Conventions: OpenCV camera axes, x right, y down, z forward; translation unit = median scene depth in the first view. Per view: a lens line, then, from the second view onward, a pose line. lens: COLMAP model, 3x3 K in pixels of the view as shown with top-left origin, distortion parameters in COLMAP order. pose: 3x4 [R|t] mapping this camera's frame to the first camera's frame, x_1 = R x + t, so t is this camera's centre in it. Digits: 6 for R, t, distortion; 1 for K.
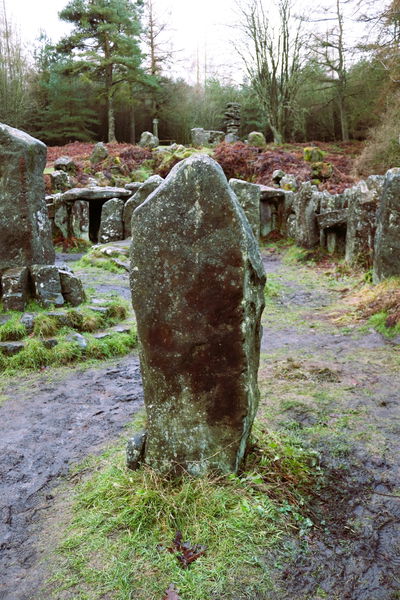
lens RADIAL K [[492.6, 0, 208.7], [0, 492.6, 299.8], [0, 0, 1]] dist [-0.192031, 0.200478]
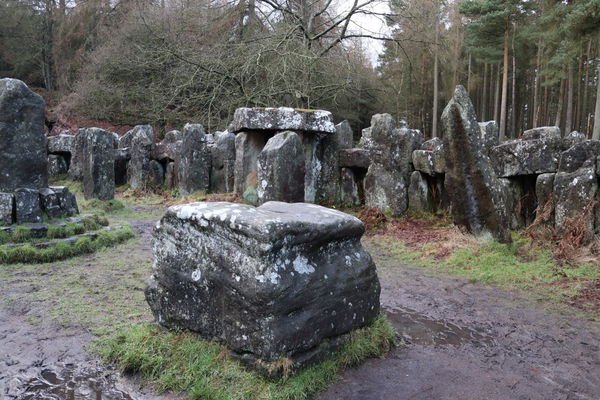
lens RADIAL K [[492.6, 0, 300.0], [0, 492.6, 200.0], [0, 0, 1]] dist [-0.192031, 0.200478]
pose [[0.604739, -0.065299, 0.793742, -0.359286], [0.131452, 0.991148, -0.018612, 0.030305], [-0.785501, 0.115594, 0.607969, -0.135847]]
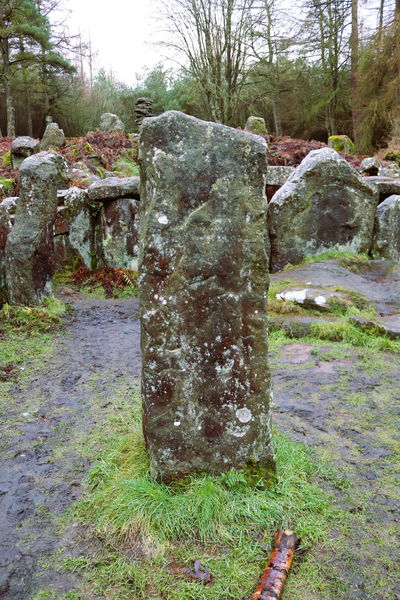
lens RADIAL K [[492.6, 0, 208.7], [0, 492.6, 299.8], [0, 0, 1]] dist [-0.192031, 0.200478]
pose [[0.958527, -0.071174, 0.275972, -0.323478], [0.077238, 0.996950, -0.011153, -0.076855], [-0.274337, 0.032006, 0.961101, 0.437555]]
